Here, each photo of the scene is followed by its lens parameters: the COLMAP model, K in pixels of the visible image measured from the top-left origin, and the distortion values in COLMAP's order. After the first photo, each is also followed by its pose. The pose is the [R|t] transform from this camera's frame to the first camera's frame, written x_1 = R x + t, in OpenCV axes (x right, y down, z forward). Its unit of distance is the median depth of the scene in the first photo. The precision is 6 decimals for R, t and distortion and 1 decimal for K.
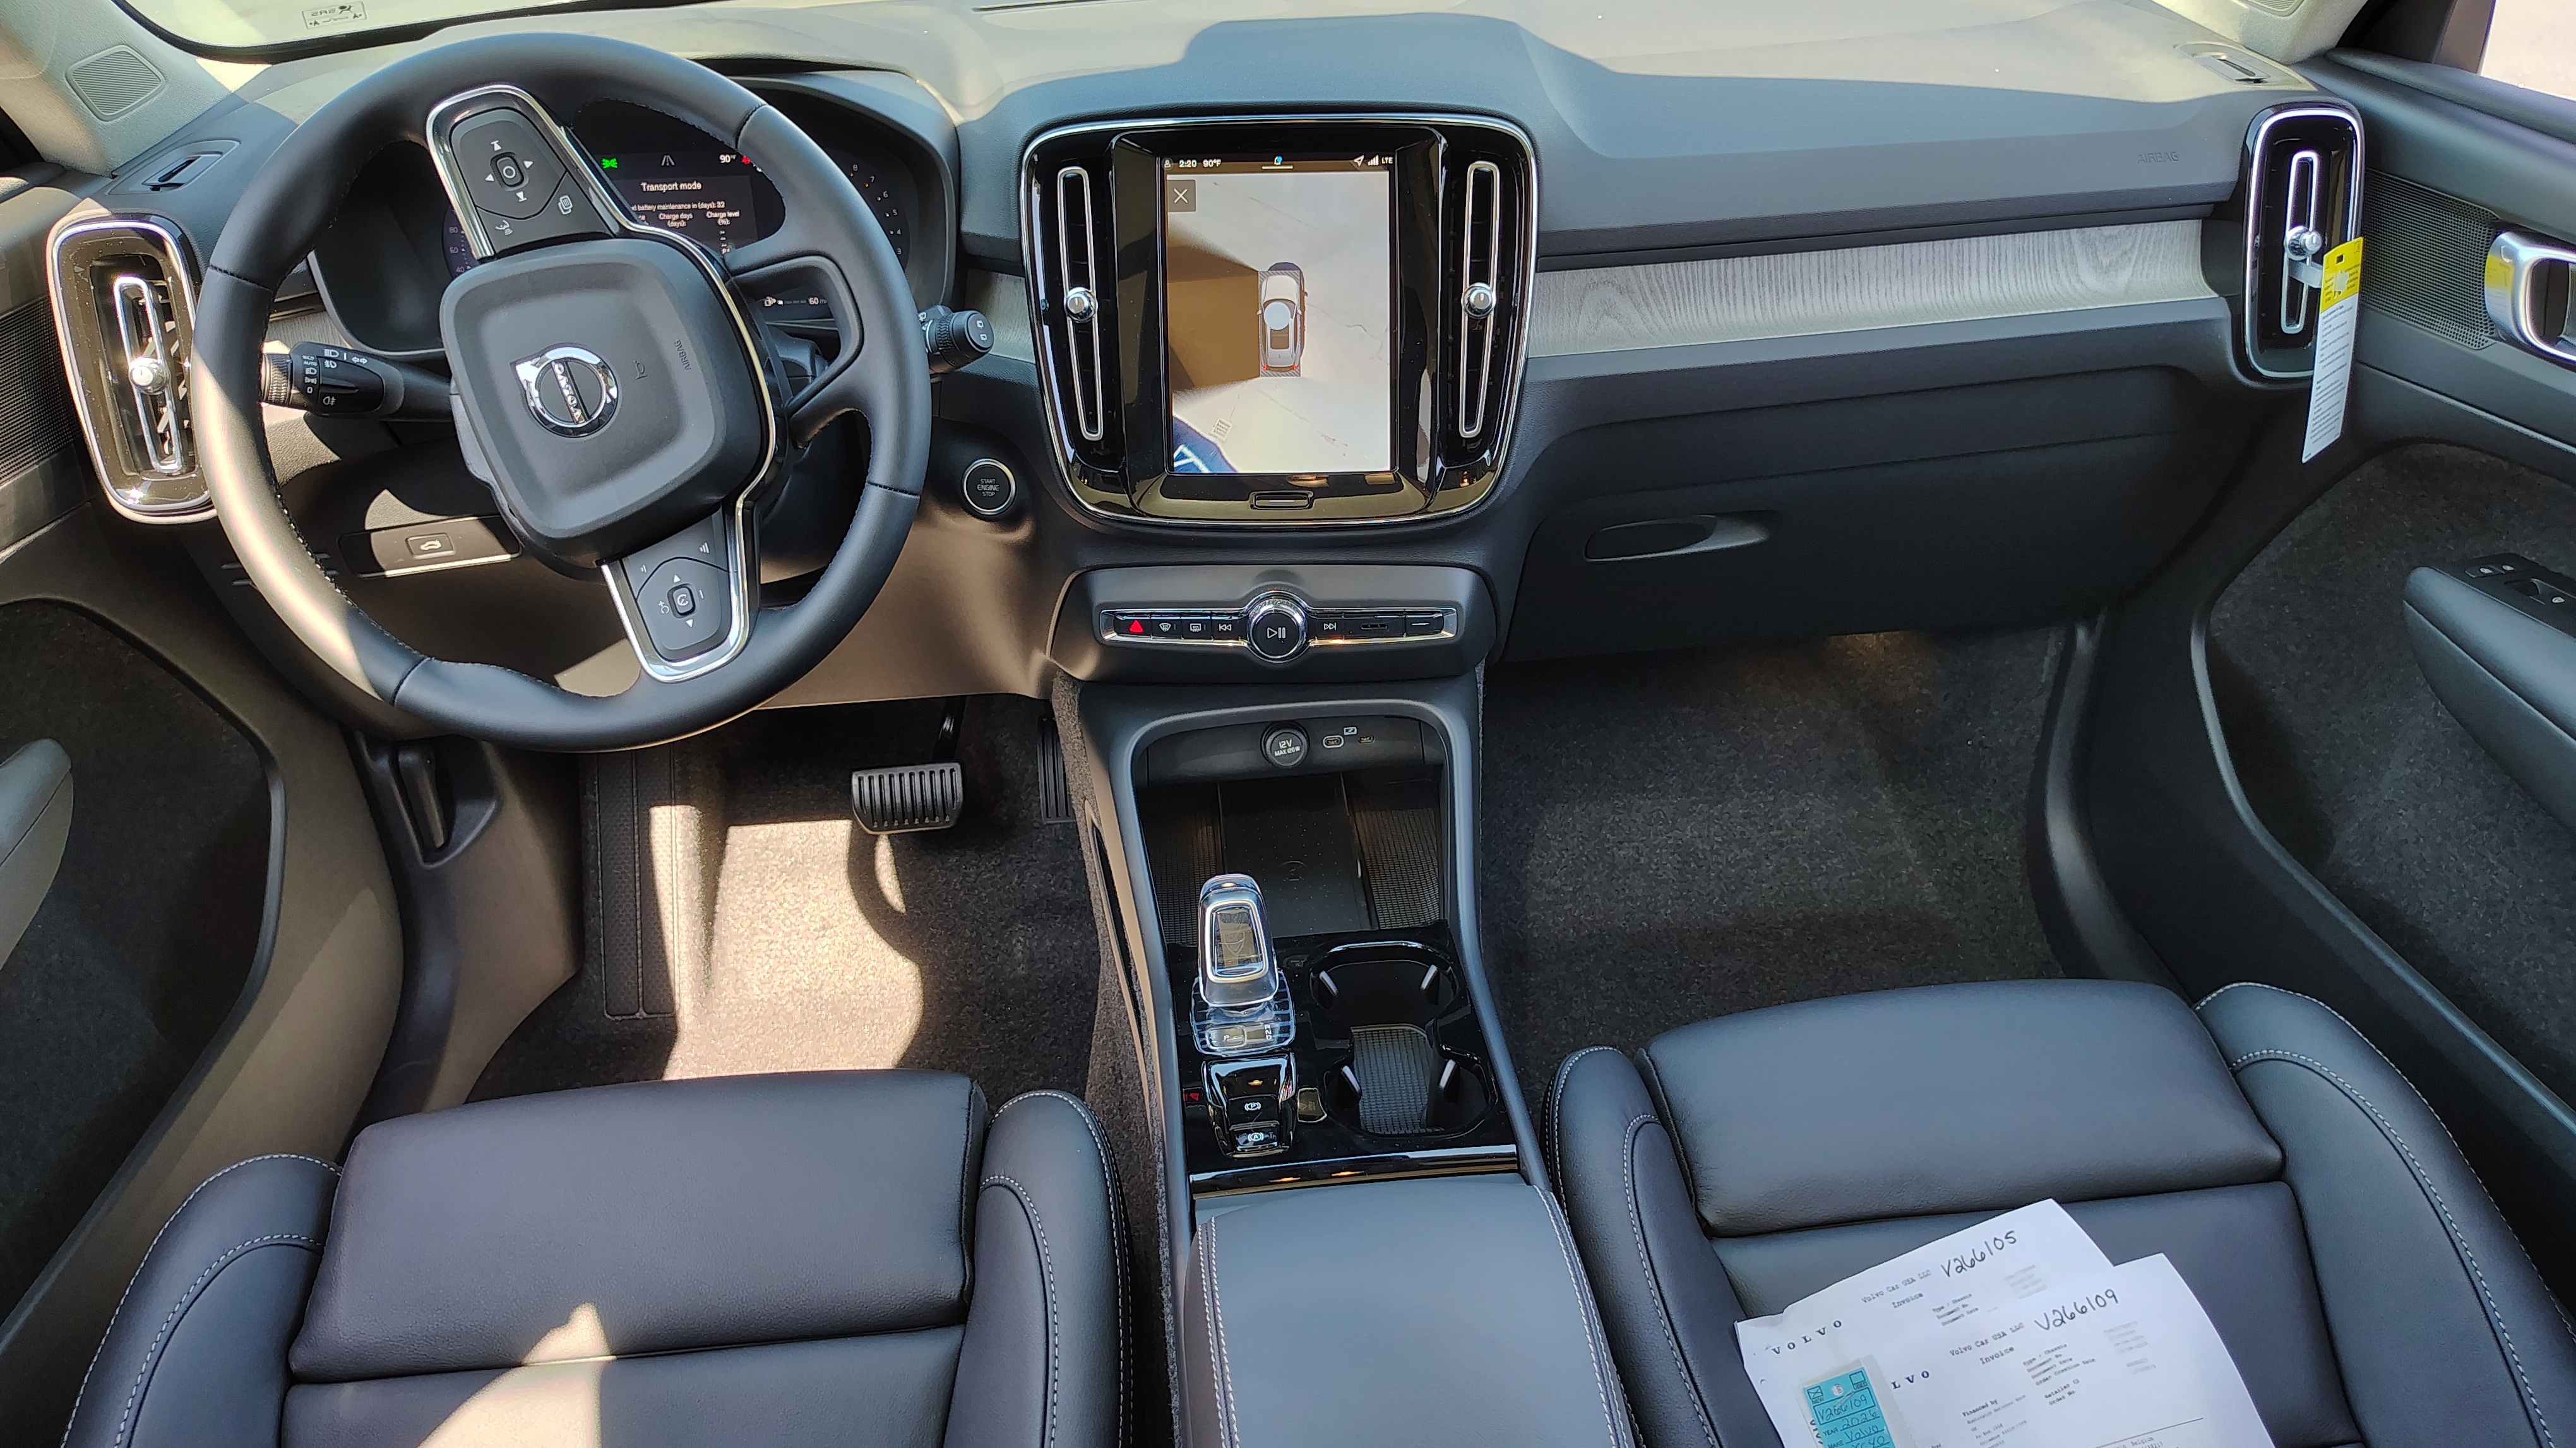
lens RADIAL K [[1804.8, 0, 1354.3], [0, 1804.8, 739.7], [0, 0, 1]] dist [0.014349, -0.038344]
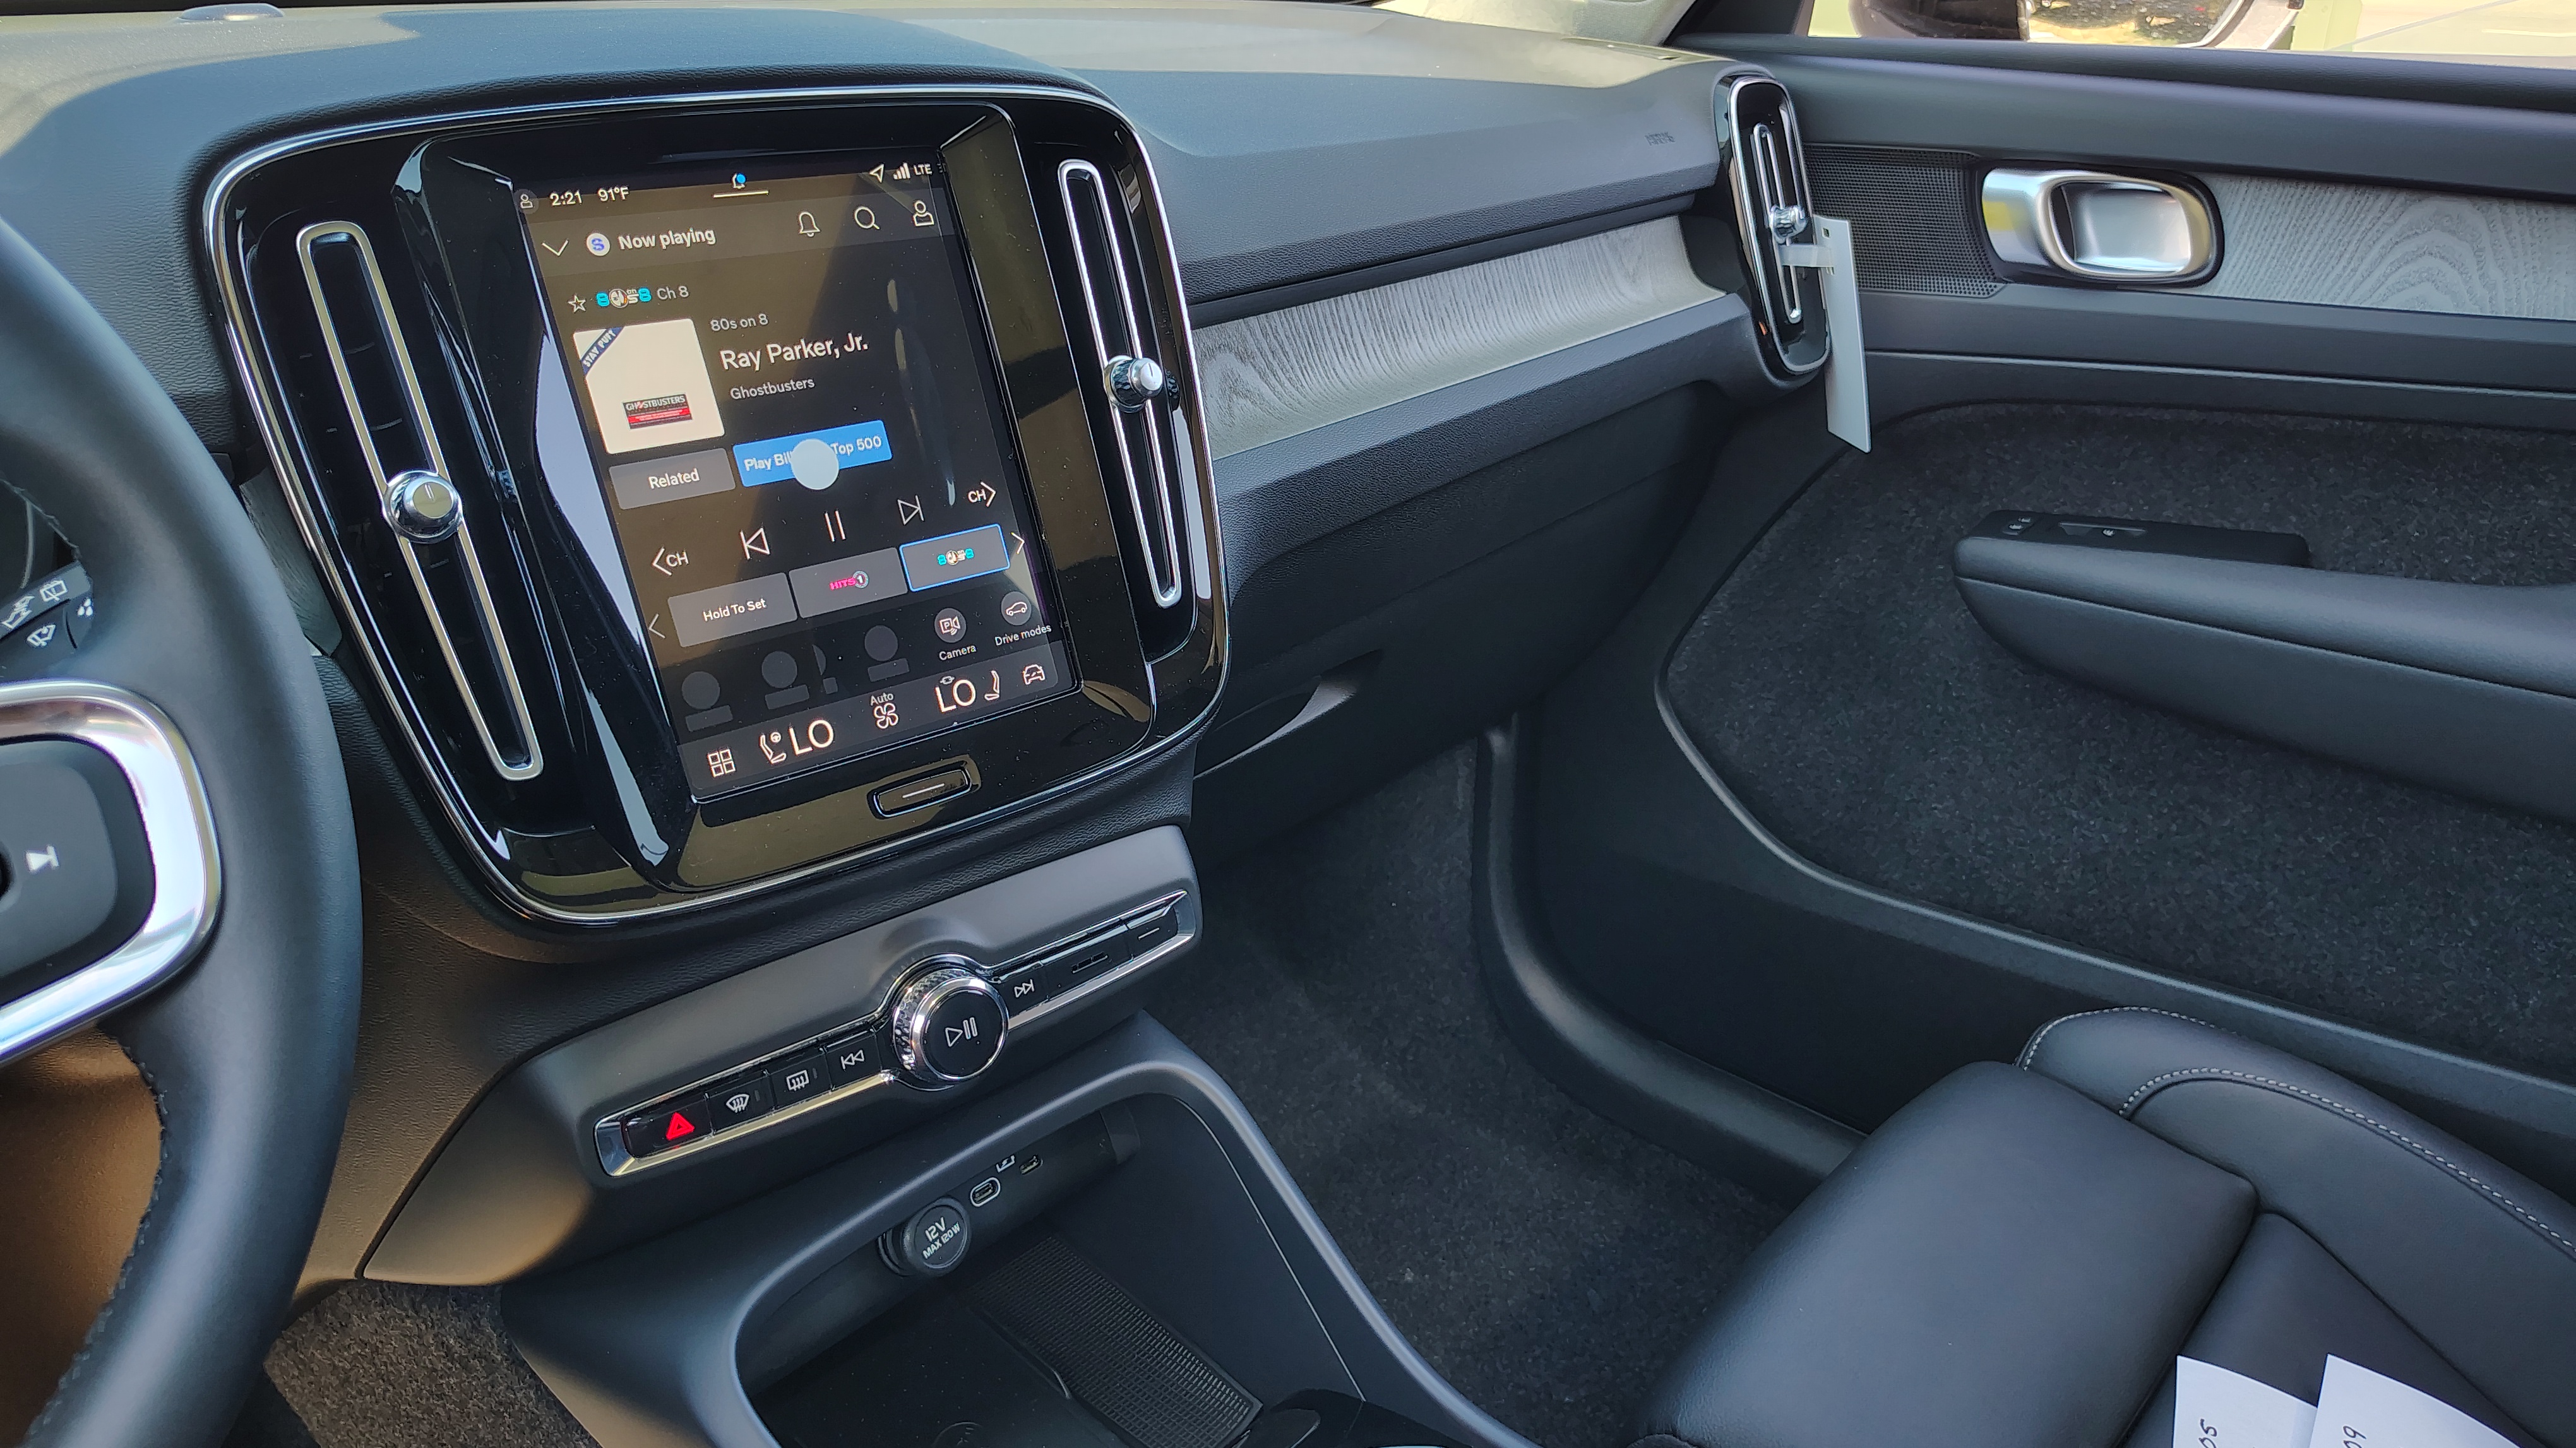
lens RADIAL K [[1804.8, 0, 1341.6], [0, 1804.8, 742.9], [0, 0, 1]] dist [0.014349, -0.038344]
pose [[0.735876, -0.253240, 0.627978, -0.277798], [0.338704, 0.940729, -0.017539, -0.093194], [-0.586315, 0.225606, 0.778034, 0.503216]]
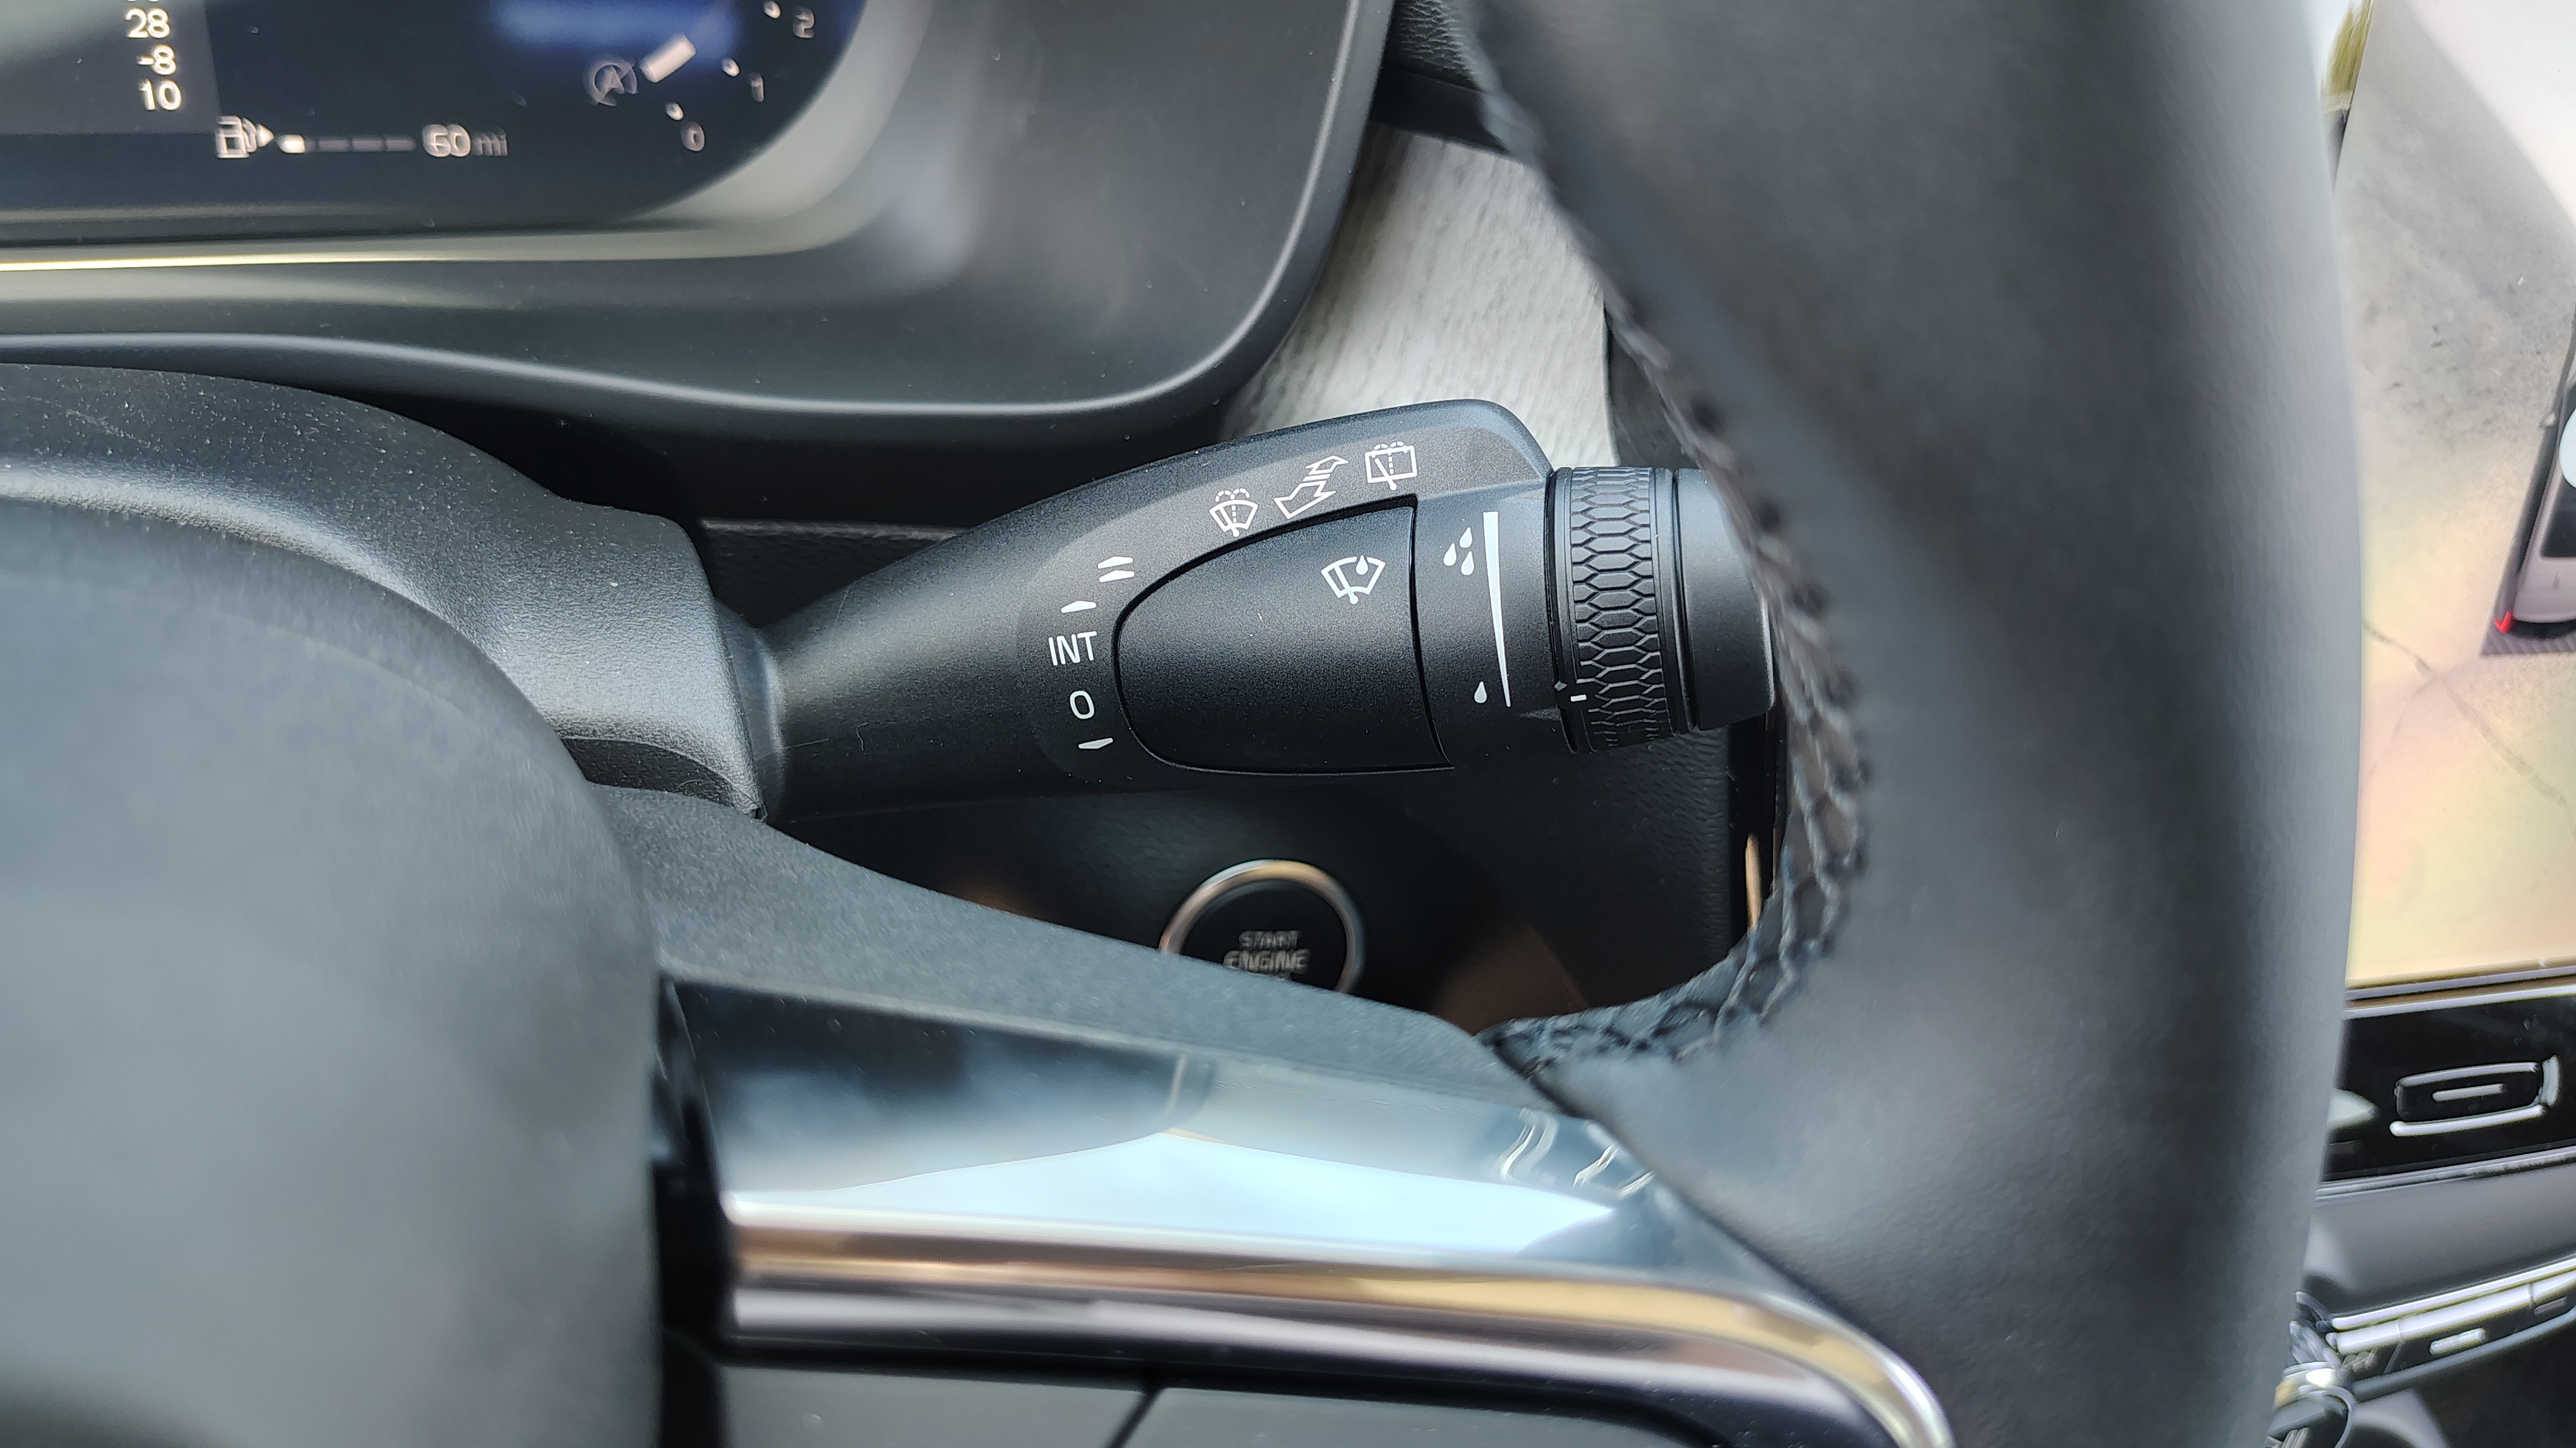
lens RADIAL K [[1804.8, 0, 1308.0], [0, 1804.8, 703.6], [0, 0, 1]] dist [0.014349, -0.038344]
pose [[0.943805, -0.040676, 0.327990, -0.296106], [-0.020430, 0.983319, 0.180738, -0.235029], [-0.329870, -0.177282, 0.927231, 0.800612]]
